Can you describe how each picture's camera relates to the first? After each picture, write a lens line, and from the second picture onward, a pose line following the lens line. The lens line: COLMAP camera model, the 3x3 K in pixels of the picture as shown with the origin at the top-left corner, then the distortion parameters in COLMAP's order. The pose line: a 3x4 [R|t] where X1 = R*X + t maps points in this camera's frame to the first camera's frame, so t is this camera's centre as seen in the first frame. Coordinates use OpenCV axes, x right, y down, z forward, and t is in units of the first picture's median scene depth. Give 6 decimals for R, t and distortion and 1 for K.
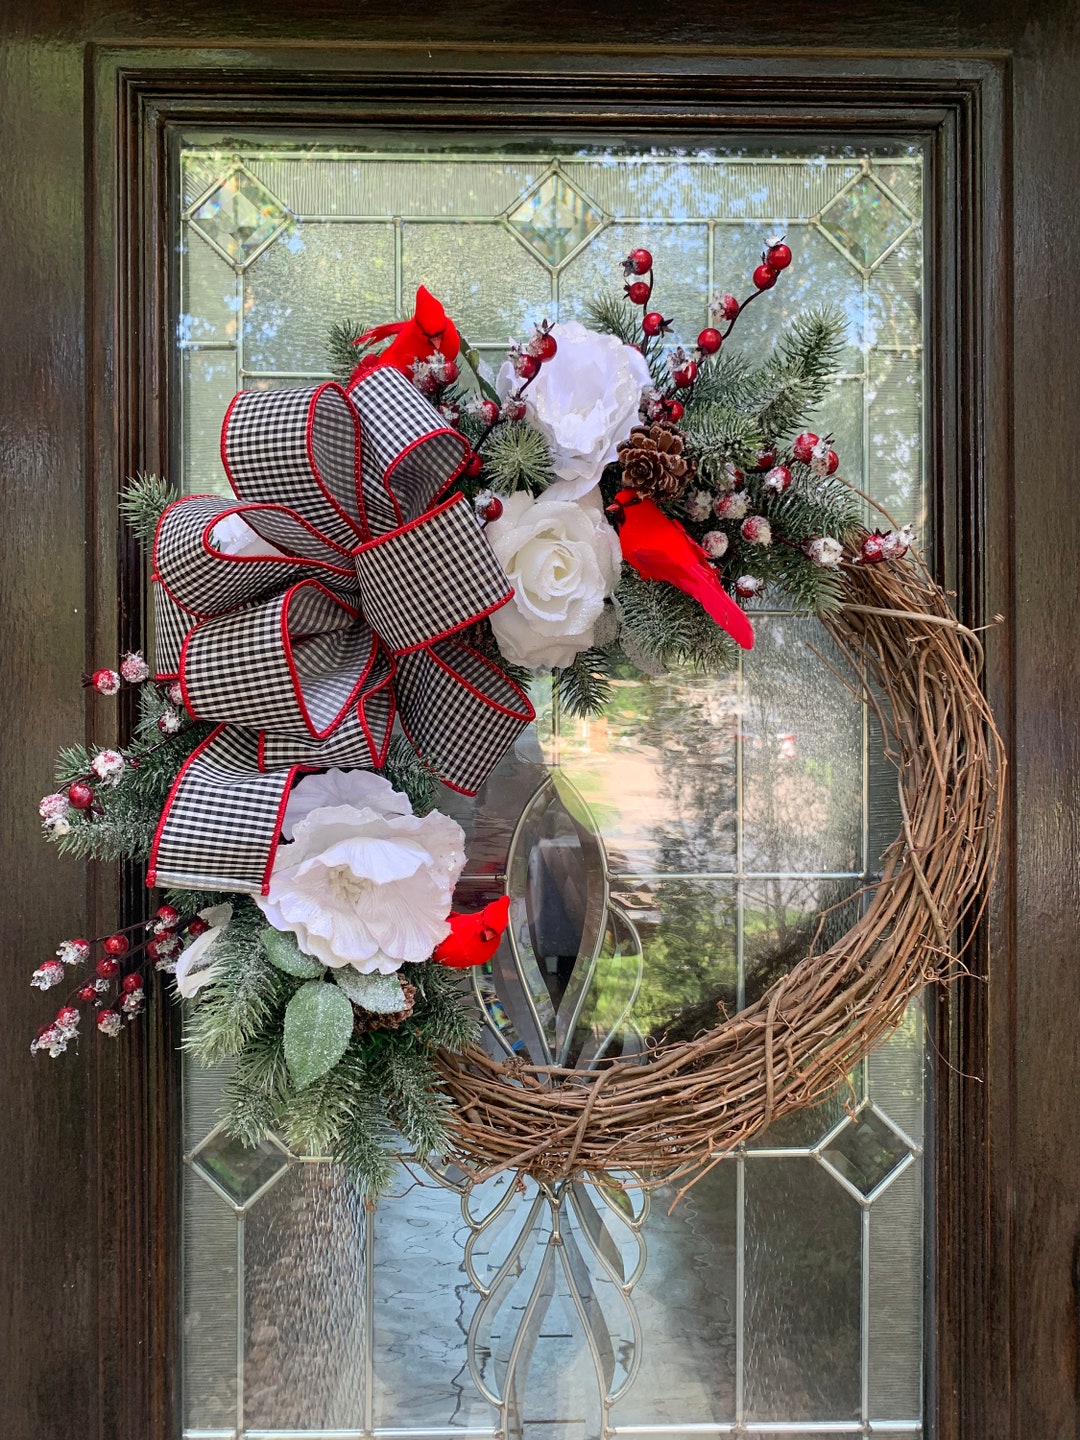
lens RADIAL K [[888.1, 0, 546.4], [0, 888.1, 716.8], [0, 0, 1]] dist [-0.051903, 0.000403]
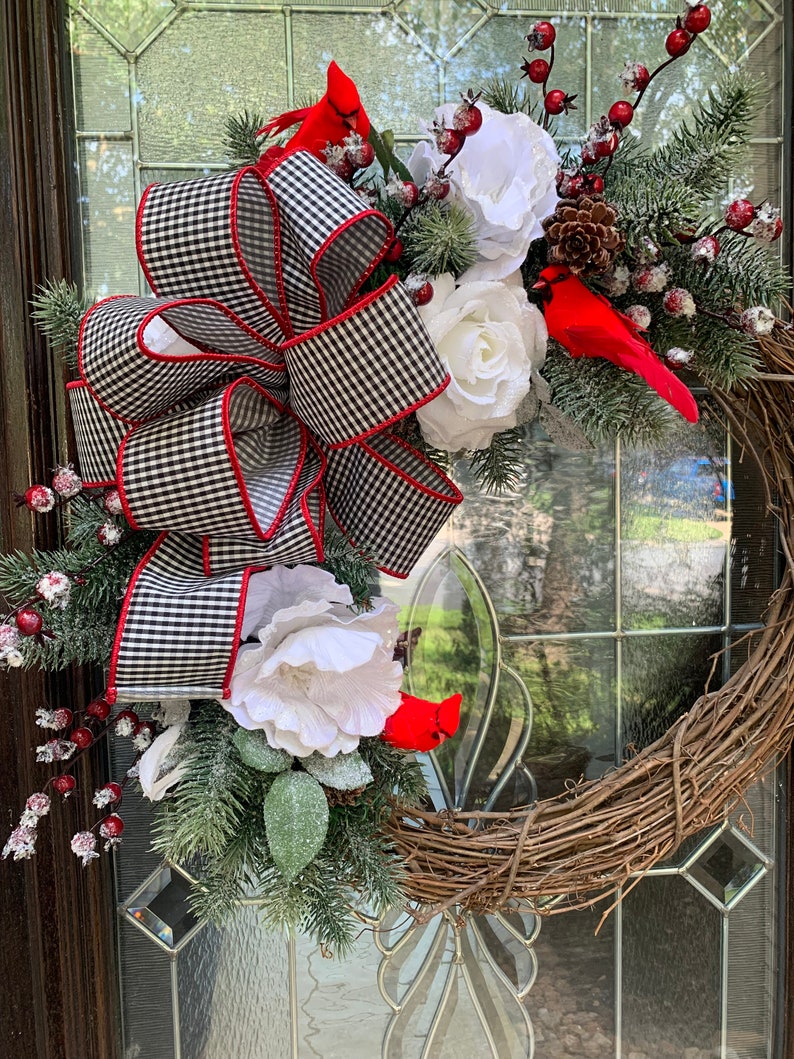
lens RADIAL K [[704.9, 0, 397.0], [0, 704.9, 529.5], [0, 0, 1]] dist [-0.064607, 0.005221]
pose [[0.996917, -0.070005, 0.035425, -0.132065], [0.067149, 0.994826, 0.076242, -0.034889], [-0.040579, -0.073628, 0.996460, 0.208127]]
